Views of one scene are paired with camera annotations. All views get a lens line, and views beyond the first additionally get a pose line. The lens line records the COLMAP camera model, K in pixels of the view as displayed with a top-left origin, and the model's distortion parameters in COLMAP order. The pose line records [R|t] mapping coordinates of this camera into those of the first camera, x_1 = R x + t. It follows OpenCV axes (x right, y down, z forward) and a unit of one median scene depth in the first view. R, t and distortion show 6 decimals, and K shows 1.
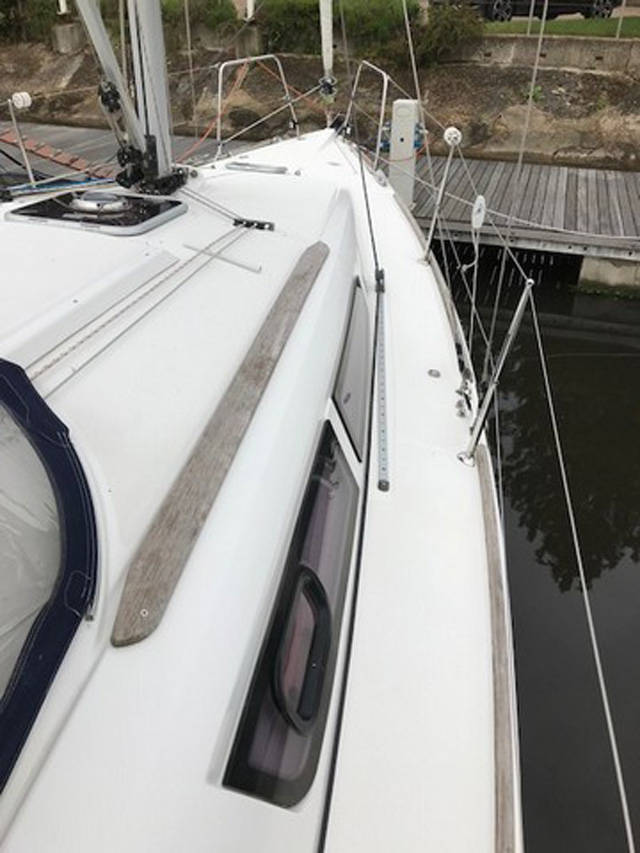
lens RADIAL K [[700.4, 0, 320.0], [0, 700.4, 426.5], [0, 0, 1]] dist [0.111374, -0.134003]
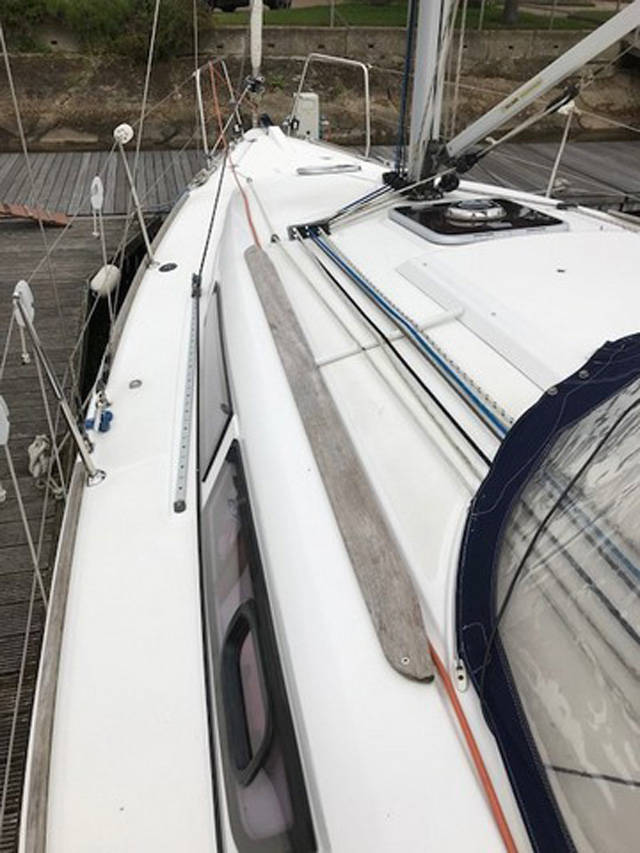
lens RADIAL K [[700.4, 0, 320.0], [0, 700.4, 426.5], [0, 0, 1]] dist [0.111374, -0.134003]
pose [[0.845548, -0.281194, 0.453848, -0.275625], [0.275006, 0.958007, 0.081205, -0.042940], [-0.457624, 0.056149, 0.887371, 0.056947]]
